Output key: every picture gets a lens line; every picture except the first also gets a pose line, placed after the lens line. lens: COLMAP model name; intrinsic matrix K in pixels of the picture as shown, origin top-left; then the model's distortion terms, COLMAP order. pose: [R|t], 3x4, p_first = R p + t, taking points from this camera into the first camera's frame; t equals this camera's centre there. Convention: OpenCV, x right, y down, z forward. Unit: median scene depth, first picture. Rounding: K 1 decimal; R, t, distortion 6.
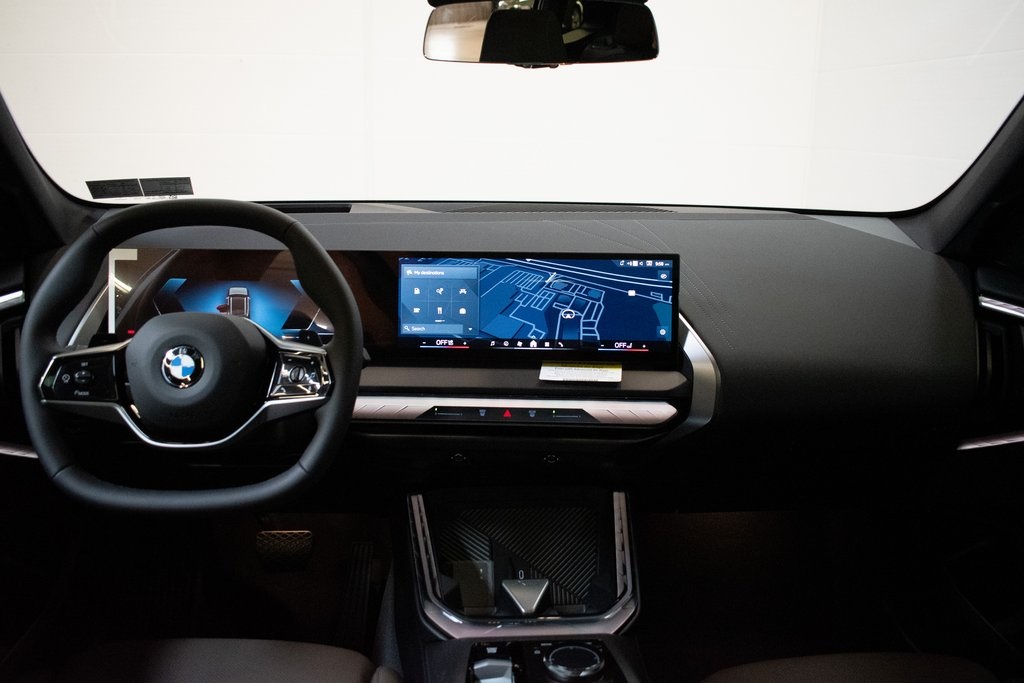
lens RADIAL K [[801.0, 0, 512.0], [0, 801.0, 341.5], [0, 0, 1]] dist [-0.079019, 0.001019]
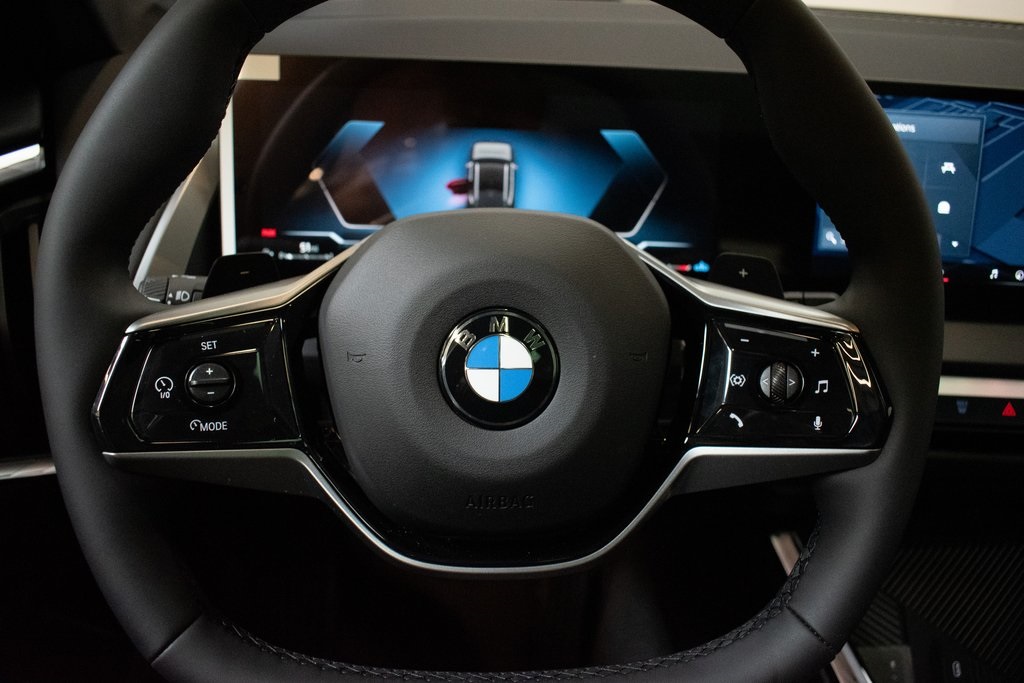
lens RADIAL K [[801.0, 0, 512.0], [0, 801.0, 341.5], [0, 0, 1]] dist [-0.079019, 0.001019]
pose [[0.999009, 0.028112, -0.034511, -0.385836], [-0.021857, 0.985229, 0.169839, -0.039991], [0.038775, -0.168917, 0.984867, 0.627485]]
